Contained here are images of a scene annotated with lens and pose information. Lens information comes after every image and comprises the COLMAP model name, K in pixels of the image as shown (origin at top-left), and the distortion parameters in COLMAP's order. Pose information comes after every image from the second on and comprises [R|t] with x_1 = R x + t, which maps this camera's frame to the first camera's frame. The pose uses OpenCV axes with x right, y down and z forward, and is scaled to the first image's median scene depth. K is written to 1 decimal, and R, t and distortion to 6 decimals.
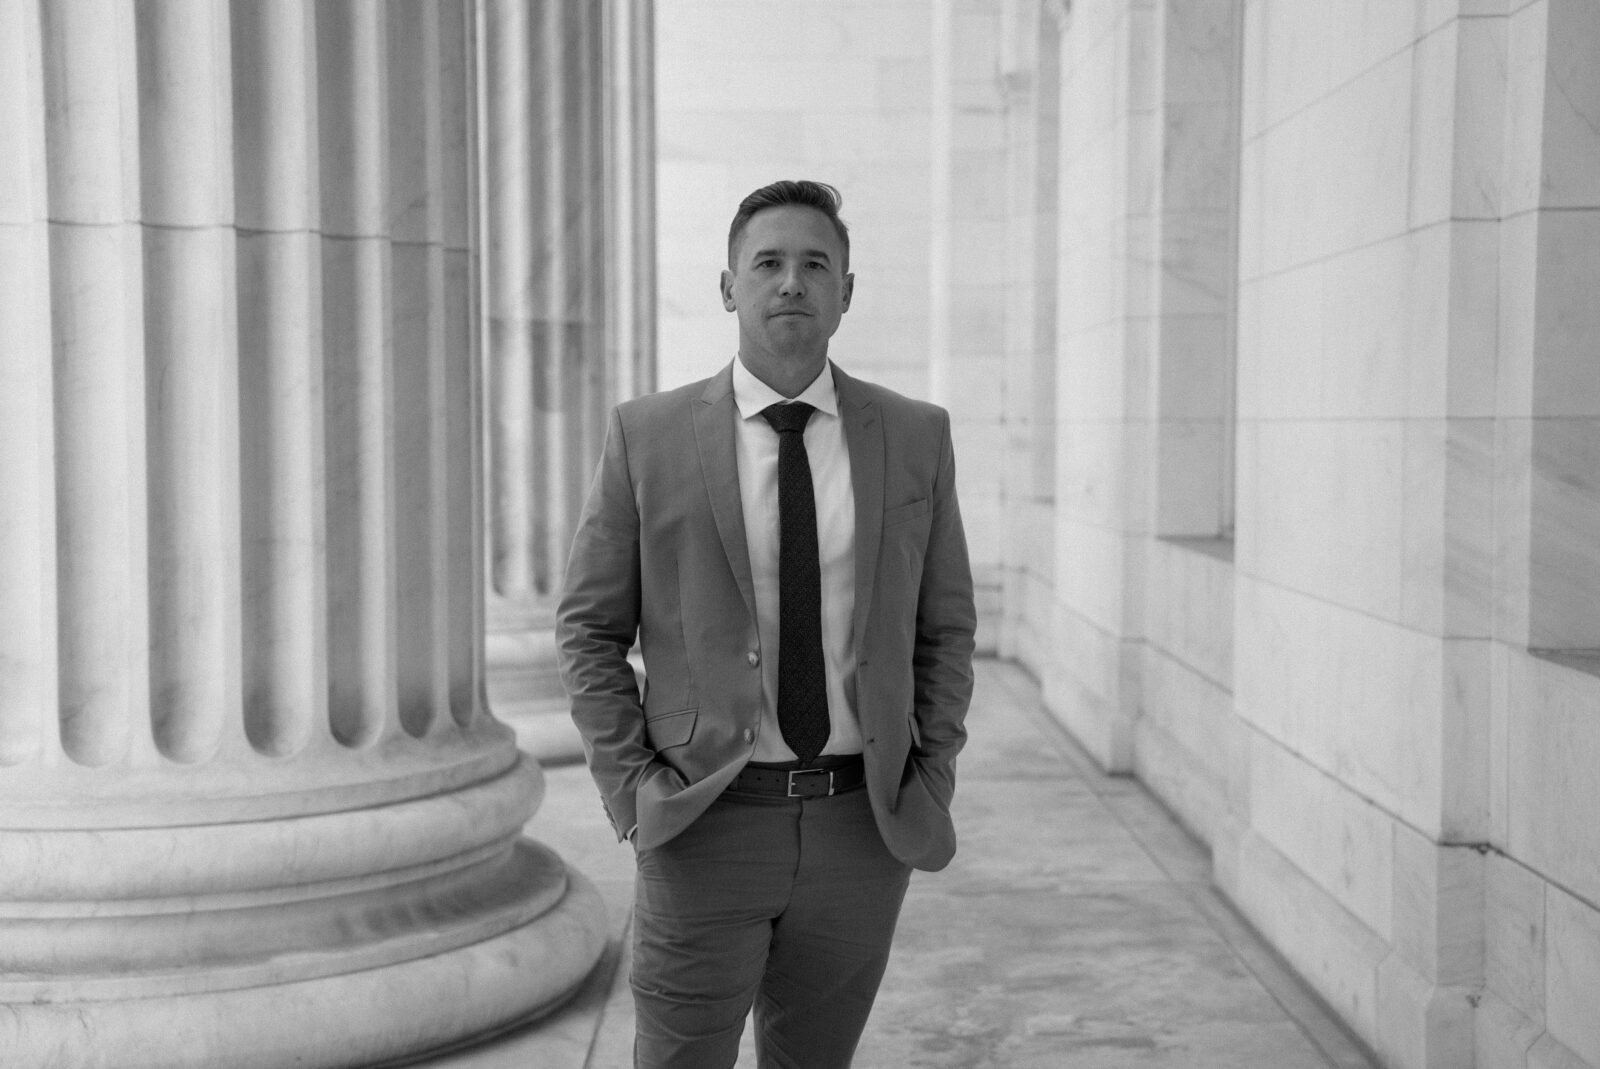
lens RADIAL K [[2009.7, 0, 802.3], [0, 2009.7, 538.2], [0, 0, 1]] dist [0.060855, 0.000000]
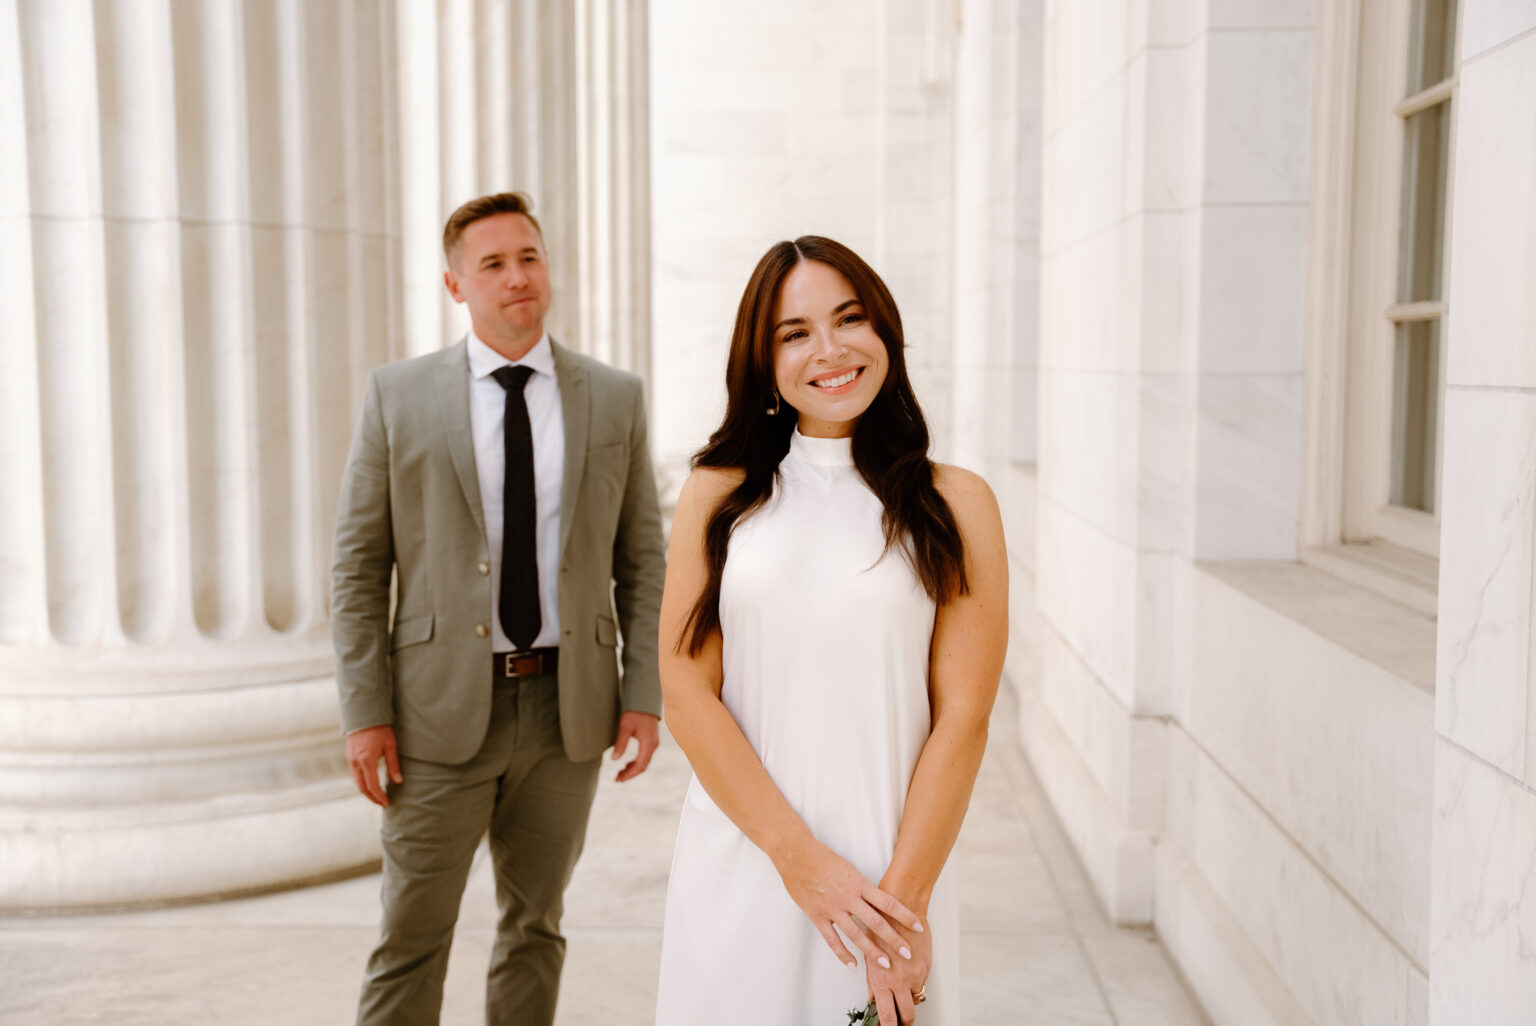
lens RADIAL K [[1632.1, 0, 772.2], [0, 1632.1, 513.0], [0, 0, 1]] dist [0.014272, 0.000000]
pose [[0.999417, 0.003352, -0.033966, 0.112215], [-0.002206, 0.999429, 0.033730, -0.006374], [0.034059, -0.033635, 0.998854, -0.006171]]
